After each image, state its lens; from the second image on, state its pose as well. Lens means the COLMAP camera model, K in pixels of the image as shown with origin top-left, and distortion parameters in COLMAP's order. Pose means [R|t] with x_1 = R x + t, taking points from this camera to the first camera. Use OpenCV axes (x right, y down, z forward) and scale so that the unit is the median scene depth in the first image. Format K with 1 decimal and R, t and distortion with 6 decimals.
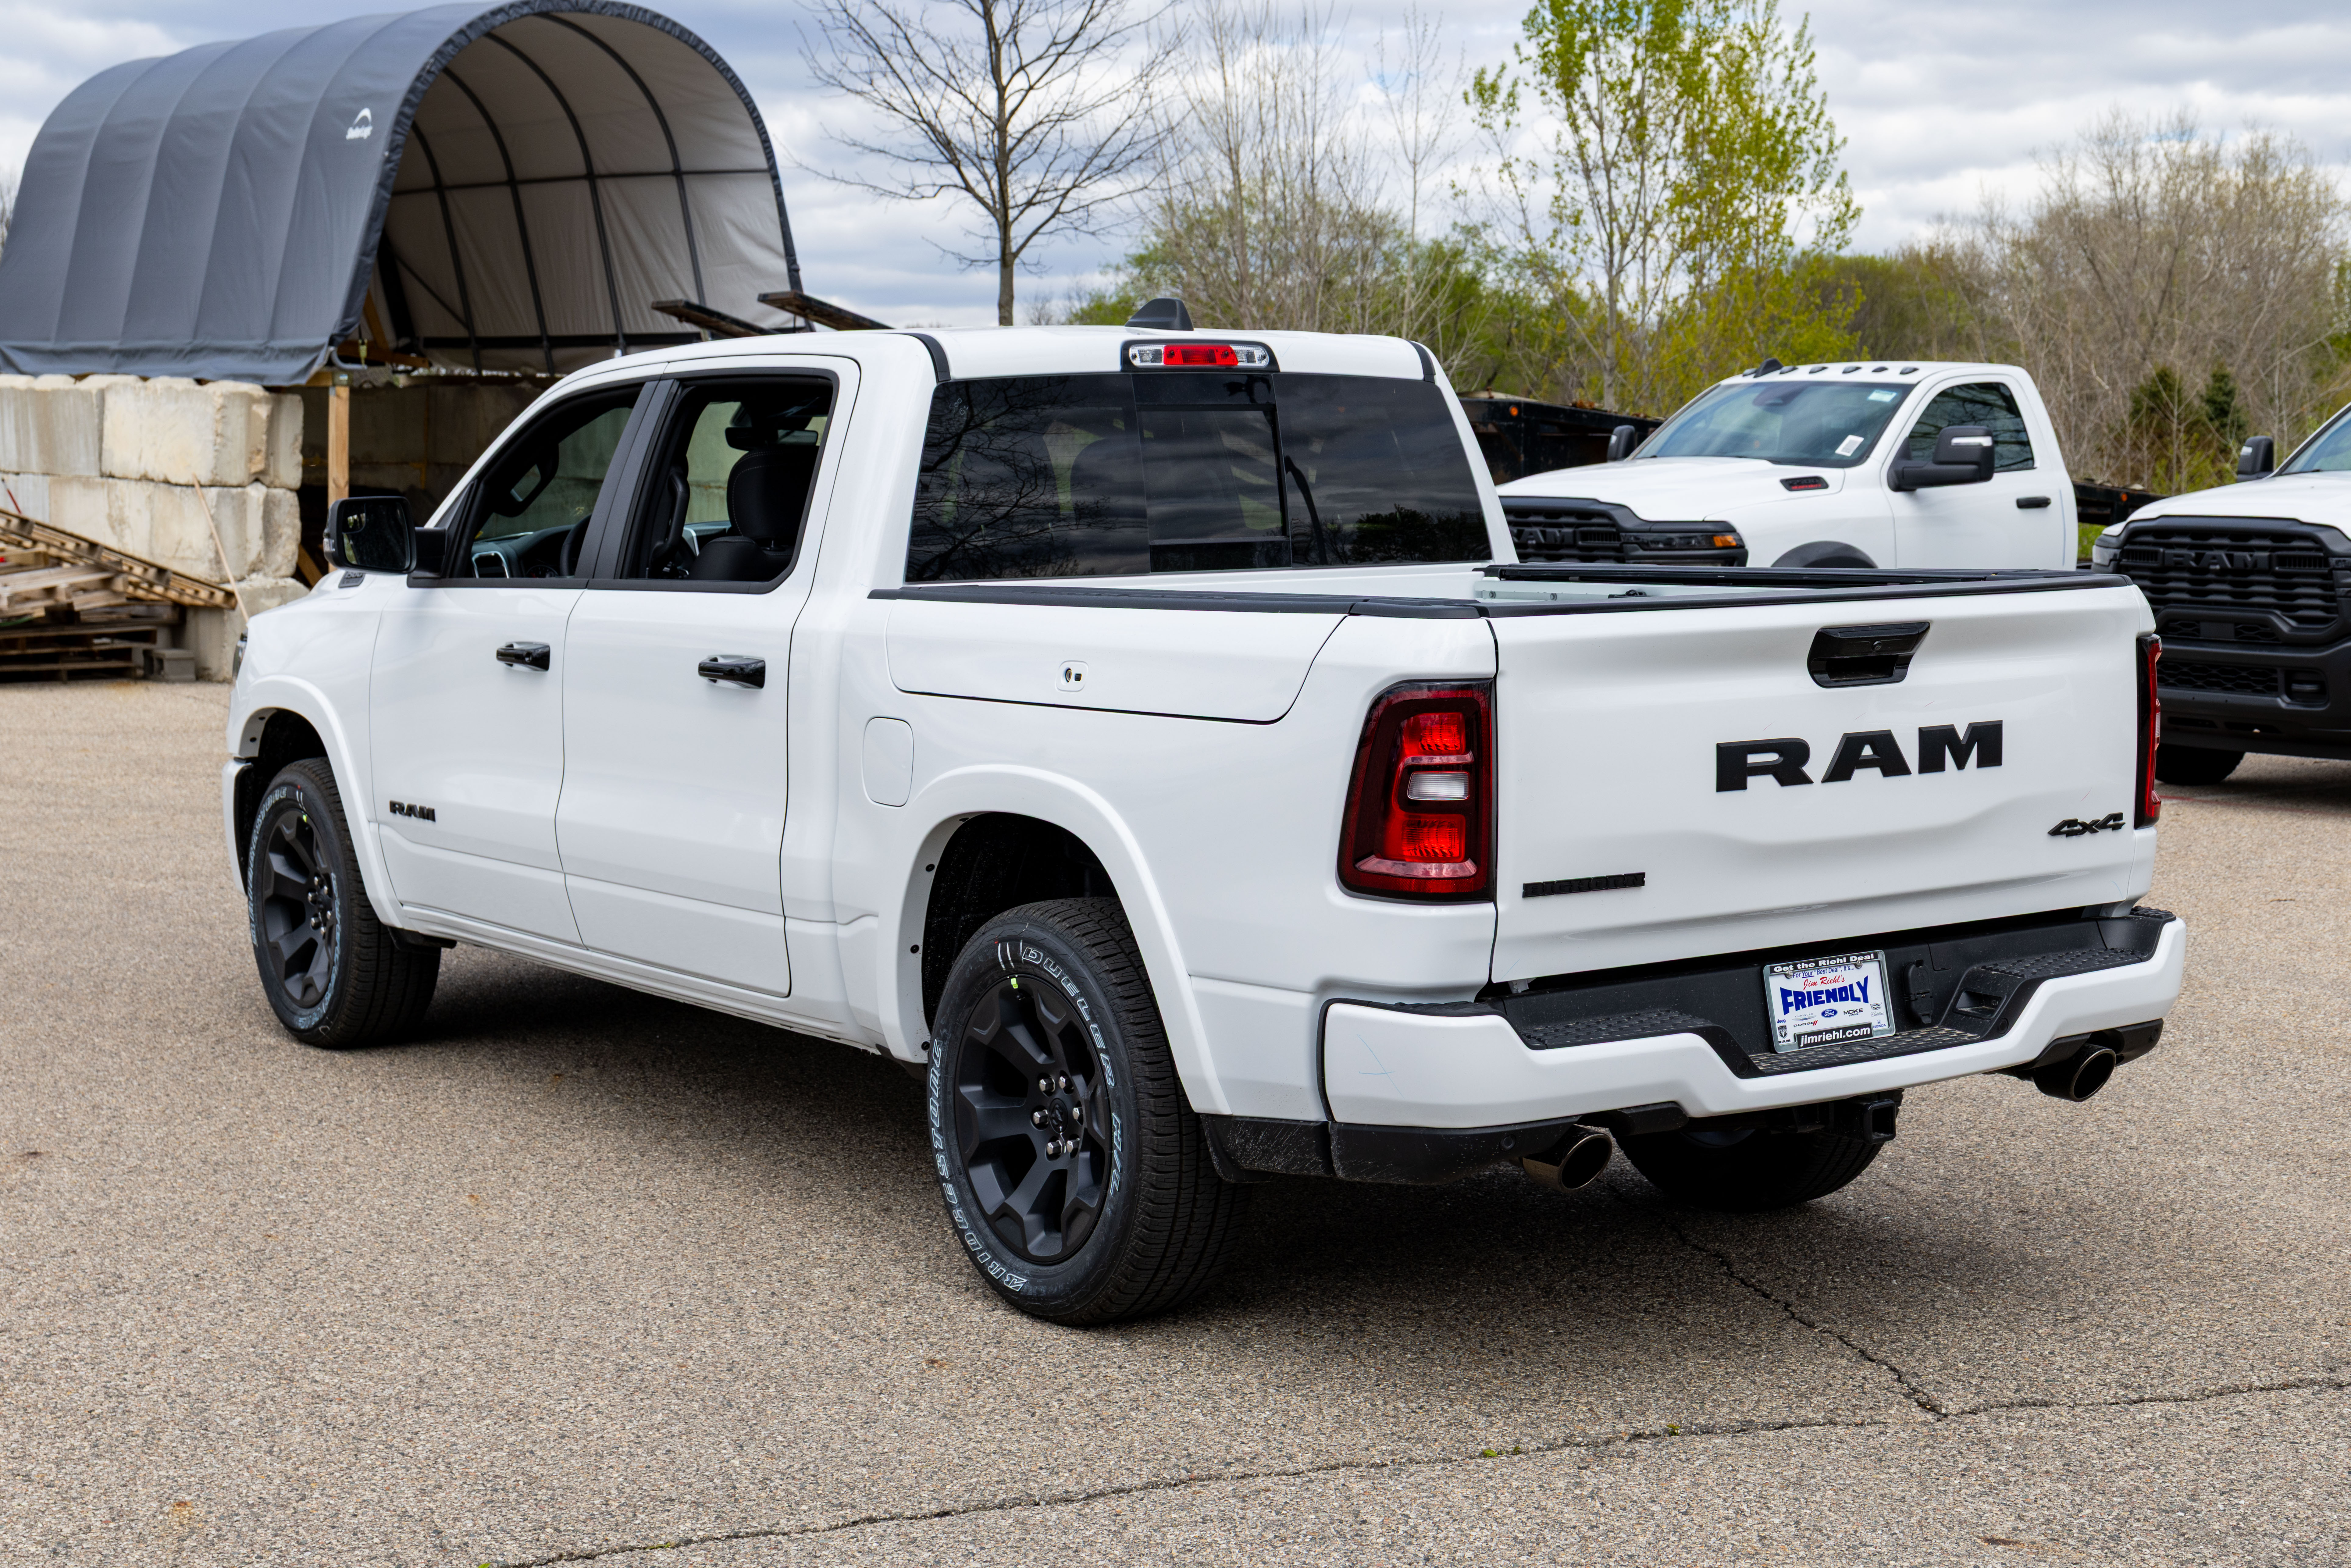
lens RADIAL K [[3382.4, 0, 1177.9], [0, 3382.4, 747.1], [0, 0, 1]] dist [0.003169, 0.061941]
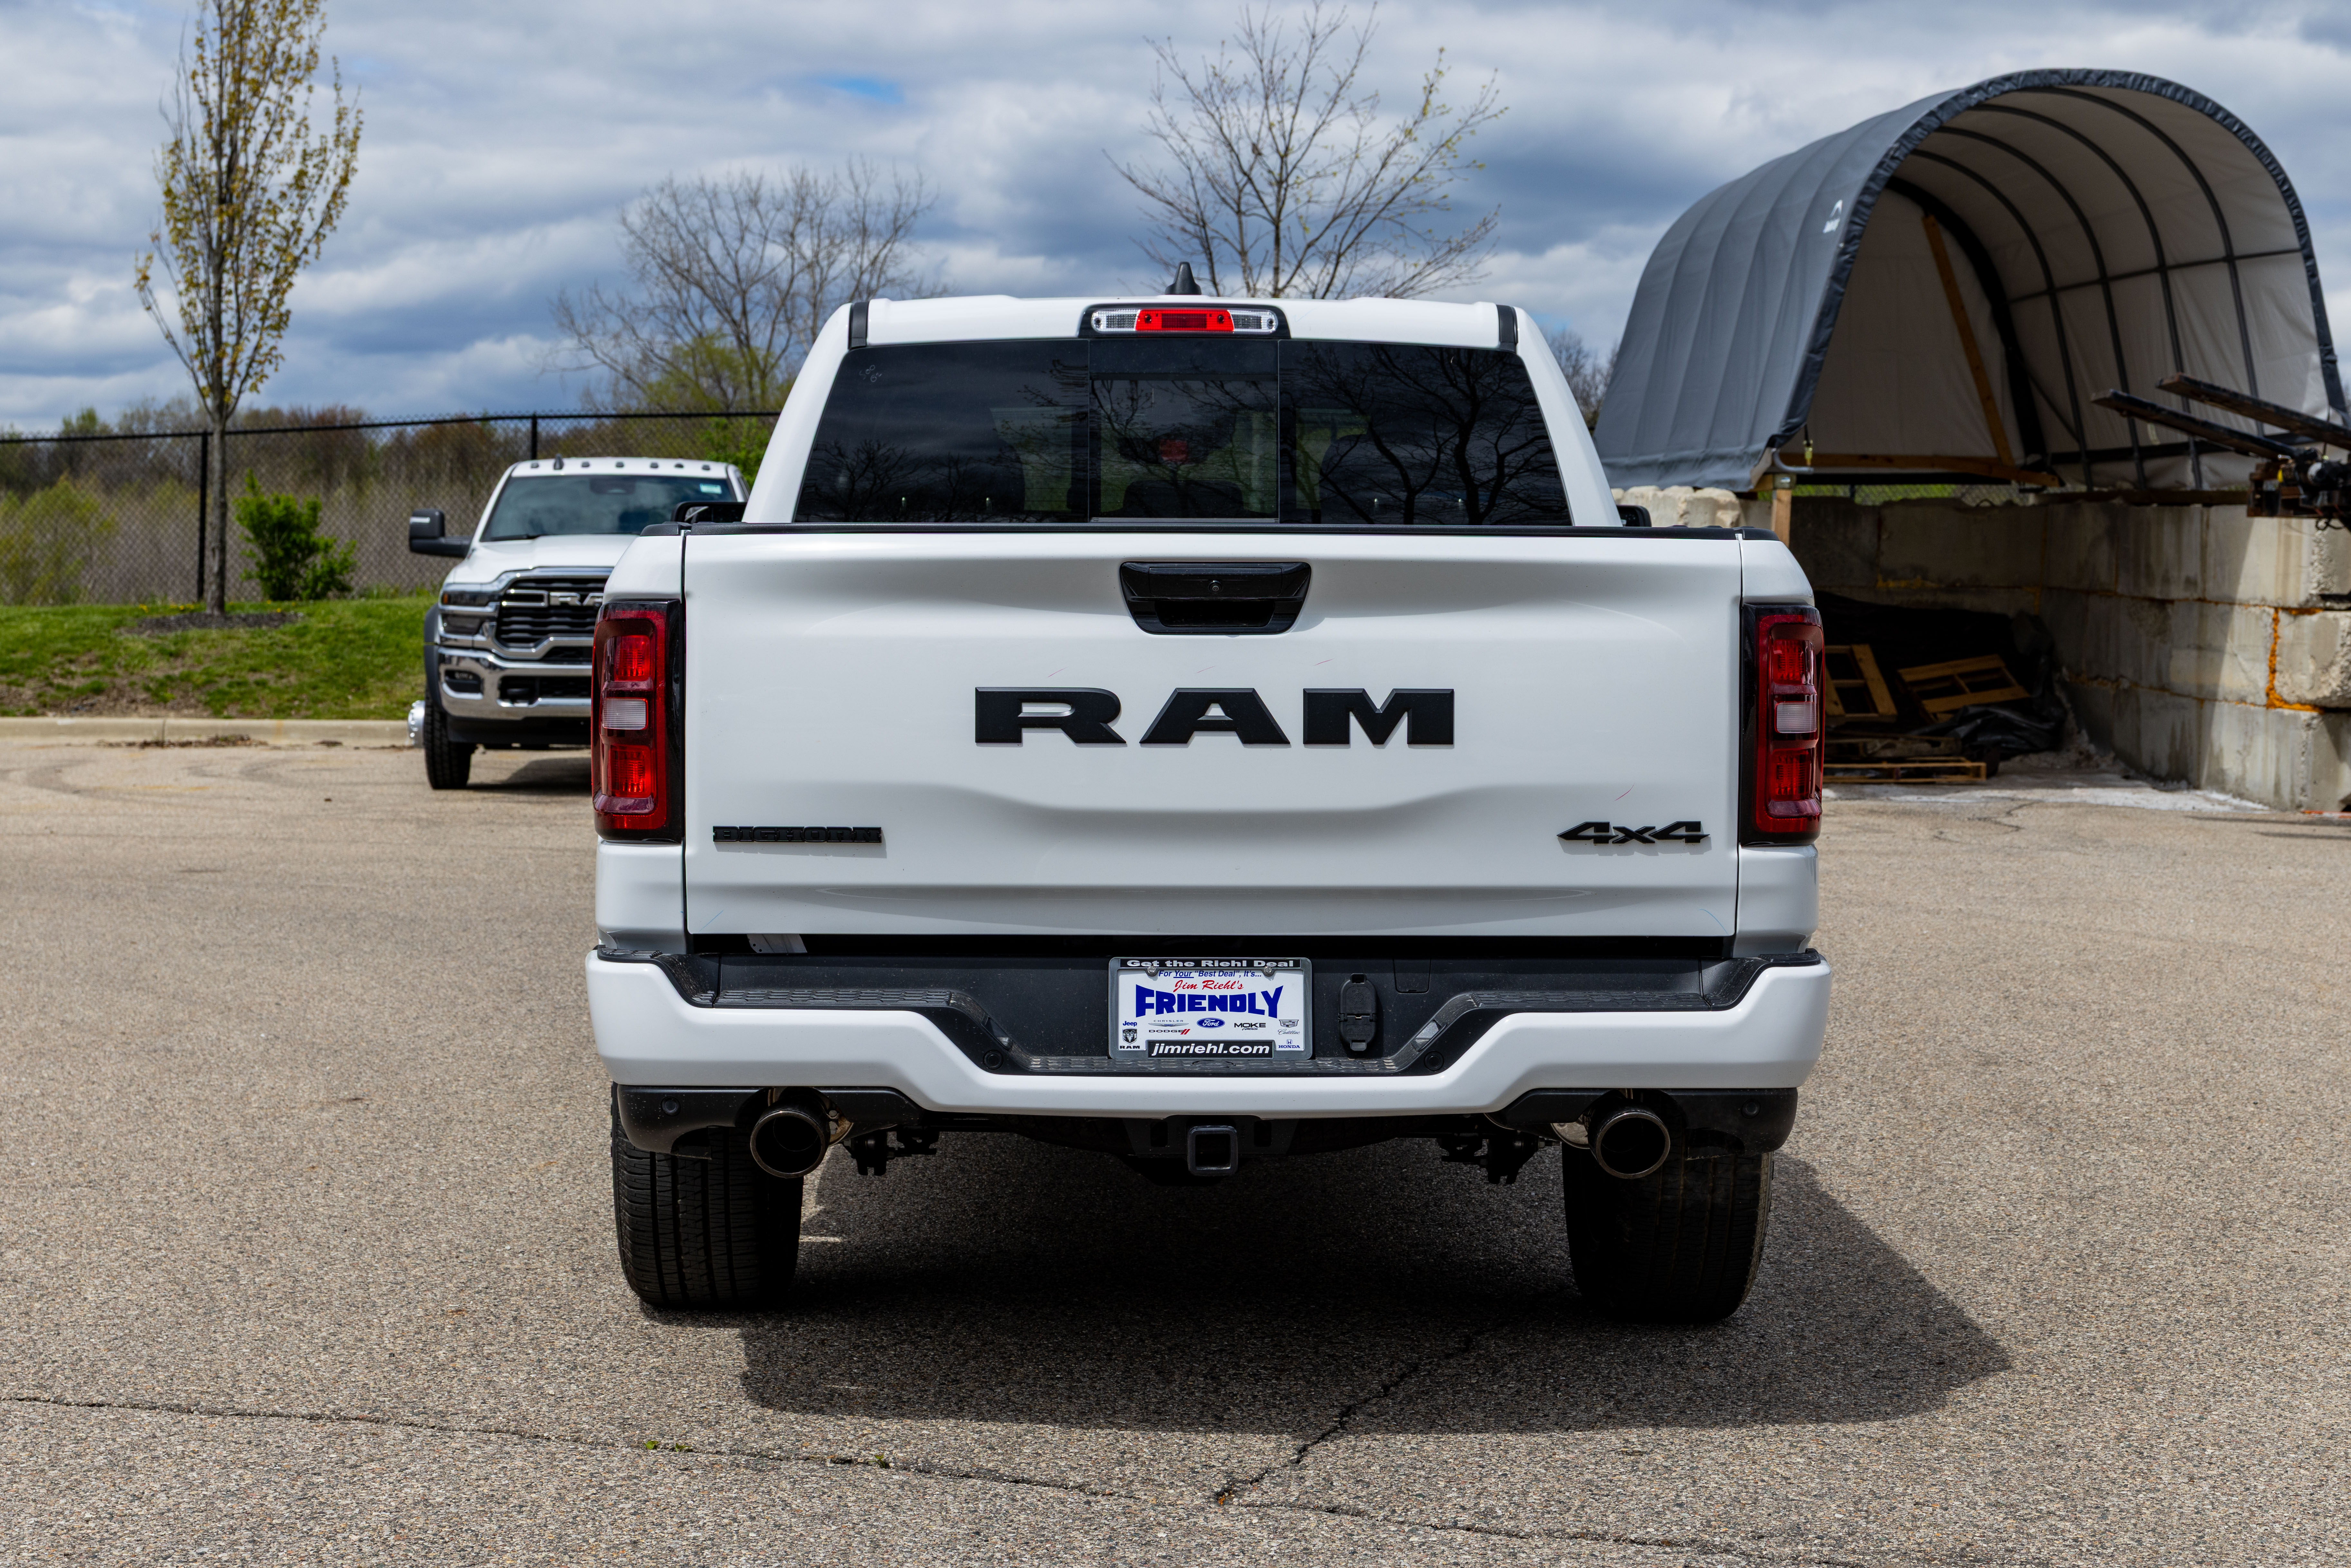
lens RADIAL K [[3619.2, 0, 1166.4], [0, 3619.2, 822.9], [0, 0, 1]] dist [-0.054437, 0.220766]
pose [[0.827266, 0.044617, -0.560036, 0.661985], [-0.062293, 0.997980, -0.012510, 0.038831], [0.558347, 0.045235, 0.828374, 0.227645]]
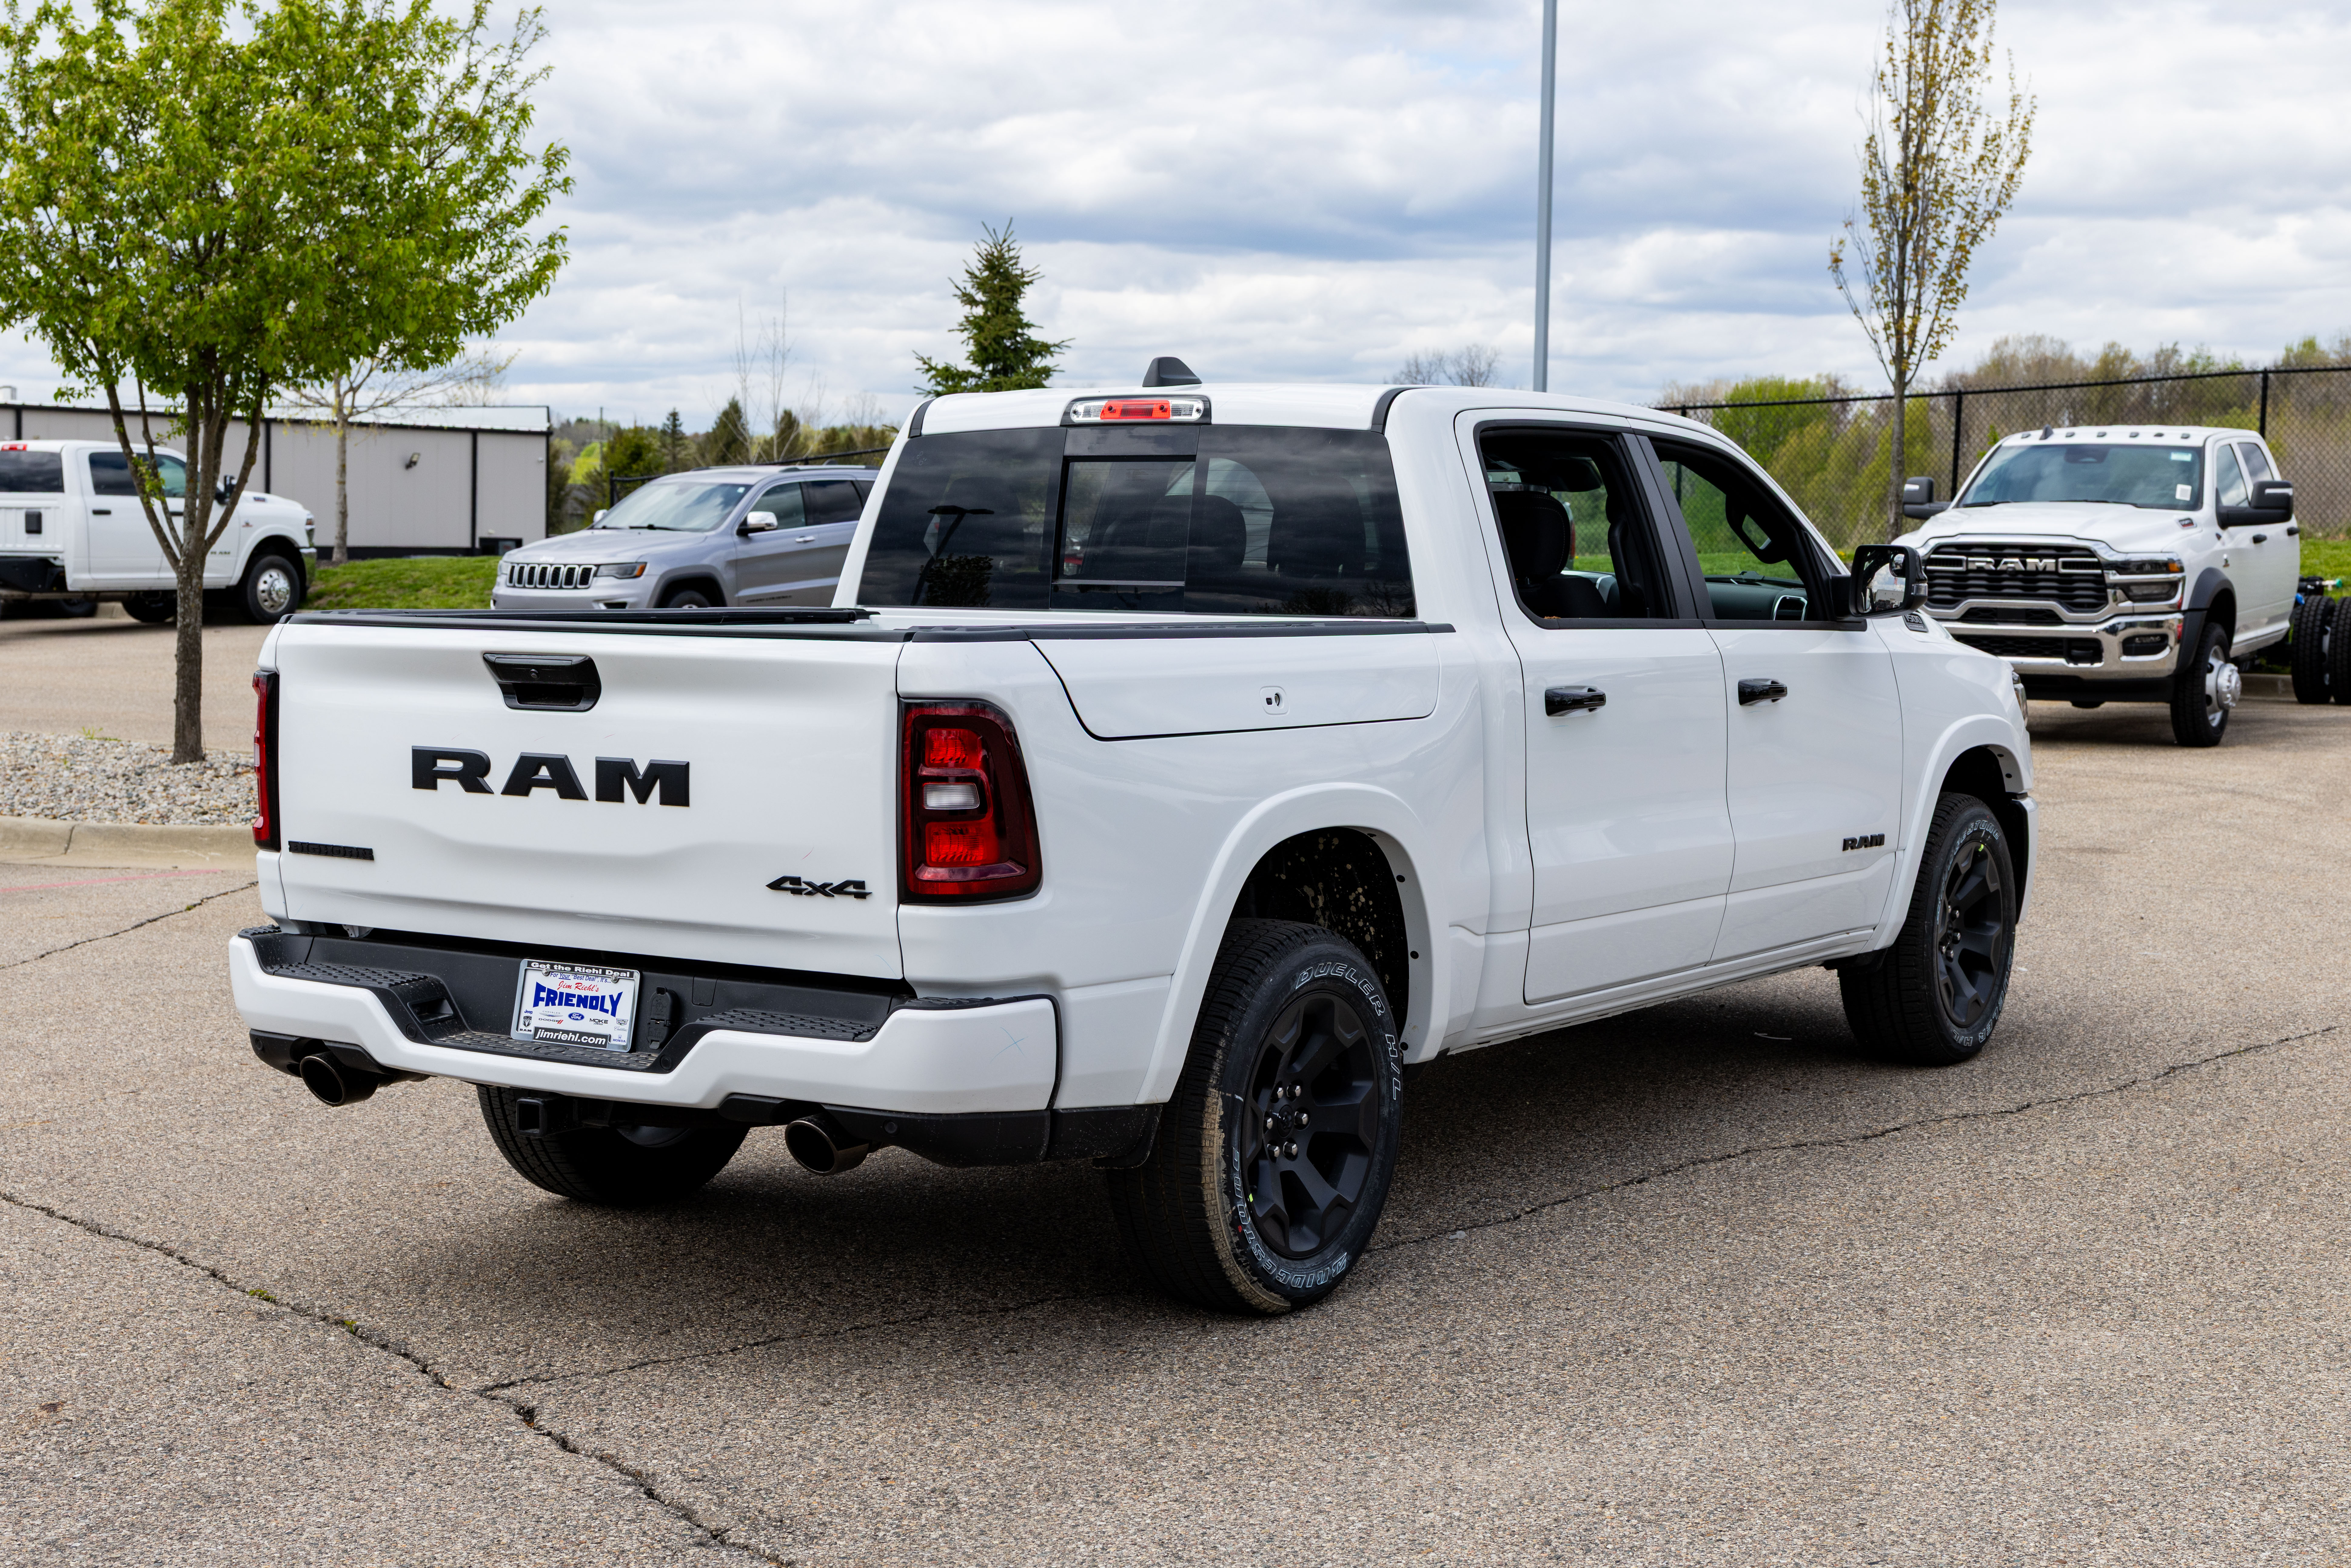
lens RADIAL K [[3356.6, 0, 1175.5], [0, 3356.6, 784.0], [0, 0, 1]] dist [-0.018347, 0.035430]
pose [[0.366387, 0.082946, -0.926758, 1.191928], [-0.092778, 0.994312, 0.052313, -0.065389], [0.925825, 0.066816, 0.371998, 0.742656]]
